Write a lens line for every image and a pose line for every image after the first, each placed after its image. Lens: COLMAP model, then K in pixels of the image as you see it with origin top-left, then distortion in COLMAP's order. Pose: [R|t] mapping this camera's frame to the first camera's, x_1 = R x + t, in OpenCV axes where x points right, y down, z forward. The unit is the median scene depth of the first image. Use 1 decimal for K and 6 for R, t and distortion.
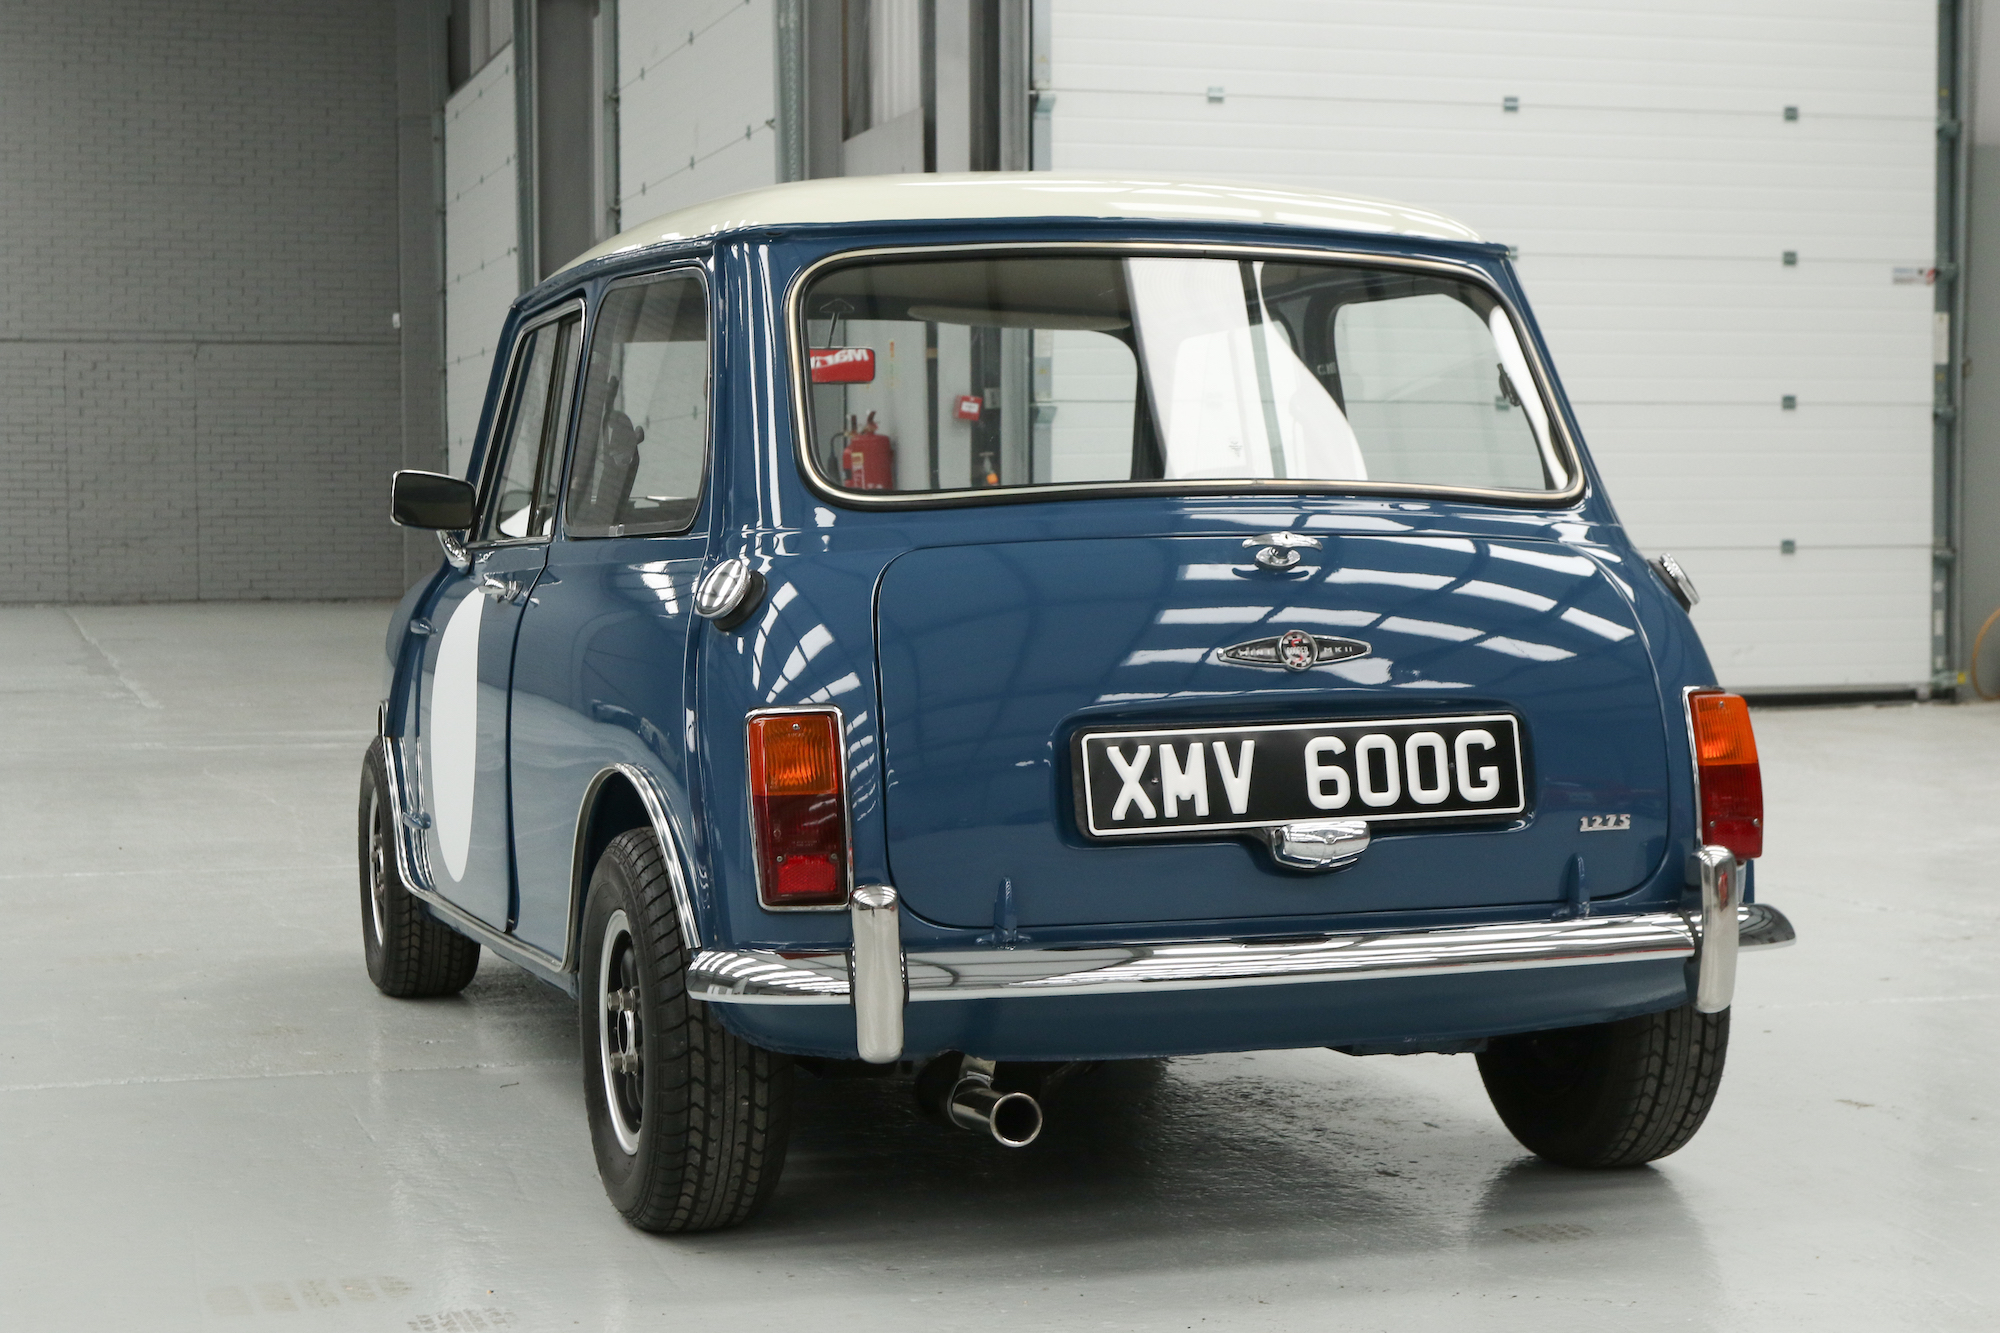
lens RADIAL K [[3327.5, 0, 1000.0], [0, 3327.5, 666.5], [0, 0, 1]] dist [0.007395, 0.073901]
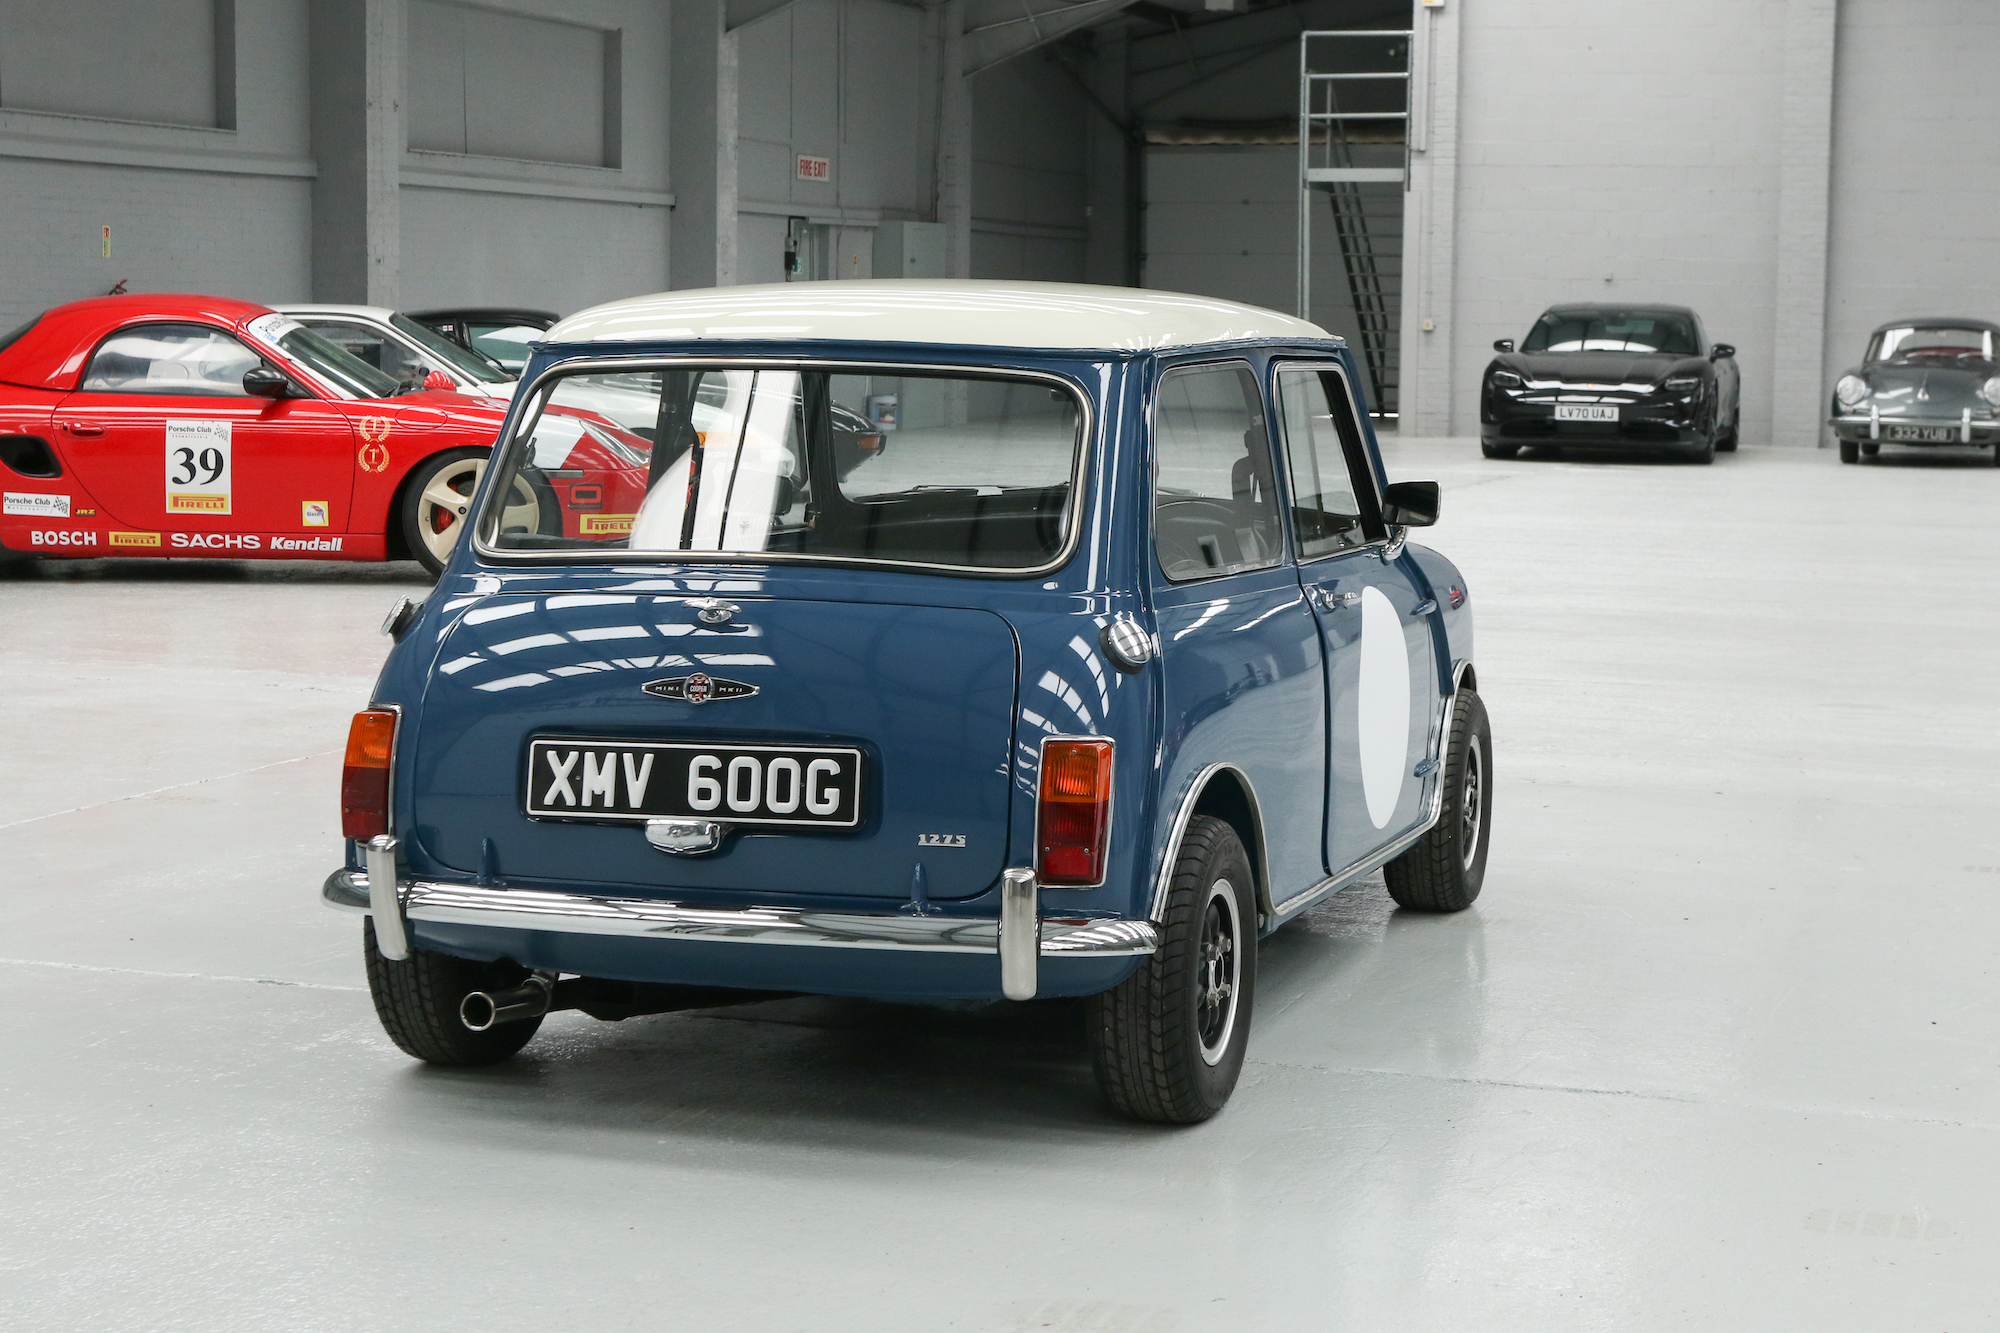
lens RADIAL K [[3512.6, 0, 1055.1], [0, 3512.6, 666.1], [0, 0, 1]] dist [-0.000917, 0.150181]
pose [[0.816725, 0.070409, -0.572716, 0.992573], [-0.037170, 0.996886, 0.069550, -0.114680], [0.575829, -0.035515, 0.816798, -0.055252]]
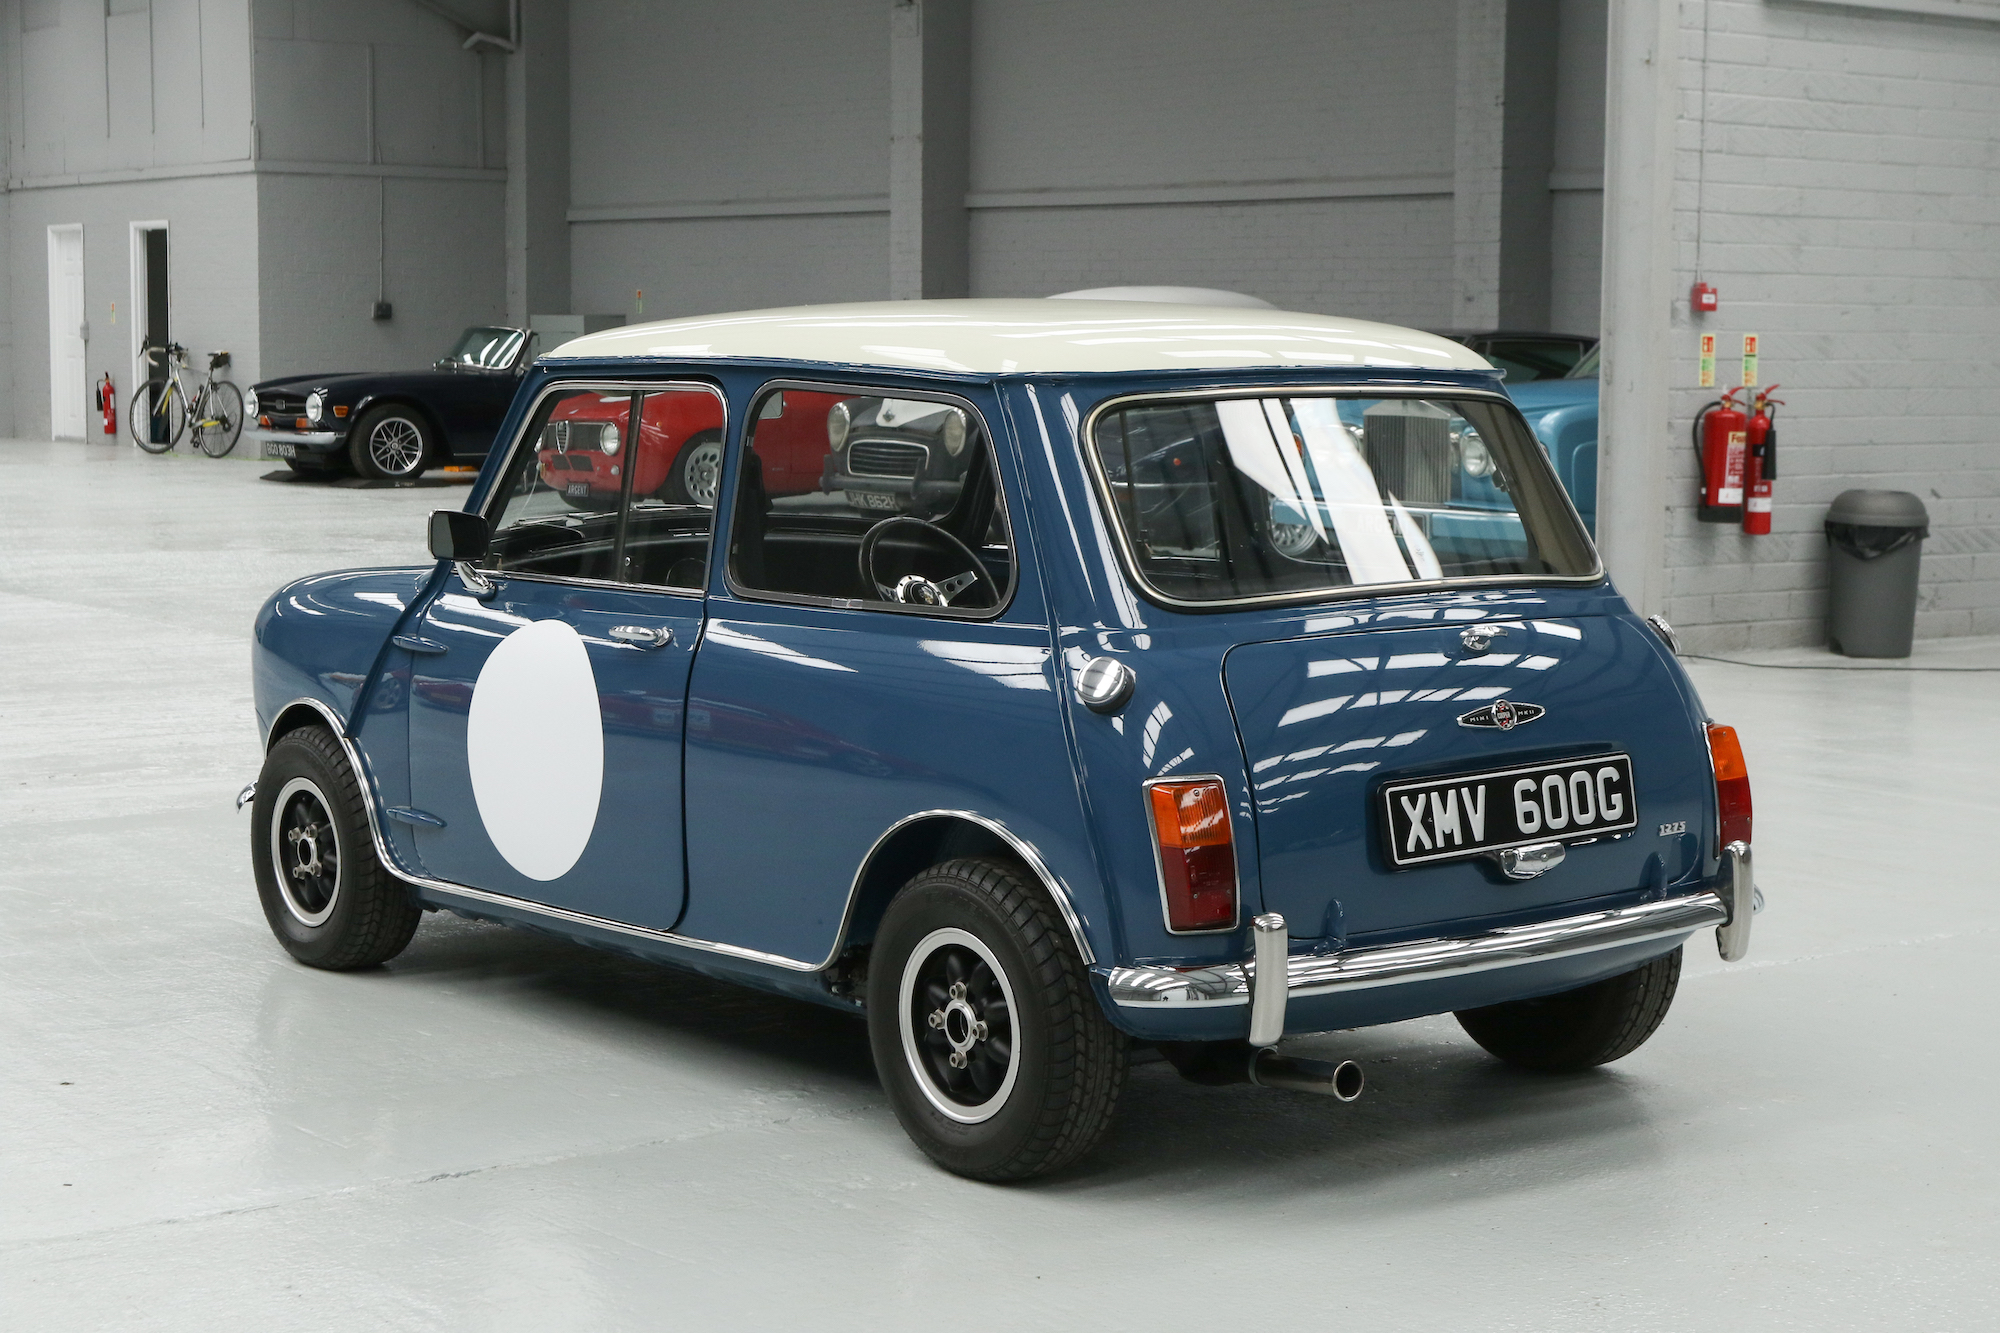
lens RADIAL K [[3512.6, 0, 1055.1], [0, 3512.6, 666.1], [0, 0, 1]] dist [-0.000917, 0.150181]
pose [[0.931406, -0.026769, 0.362995, -0.582599], [0.003881, 0.997966, 0.063636, -0.113560], [-0.363960, -0.057862, 0.929615, -0.238994]]
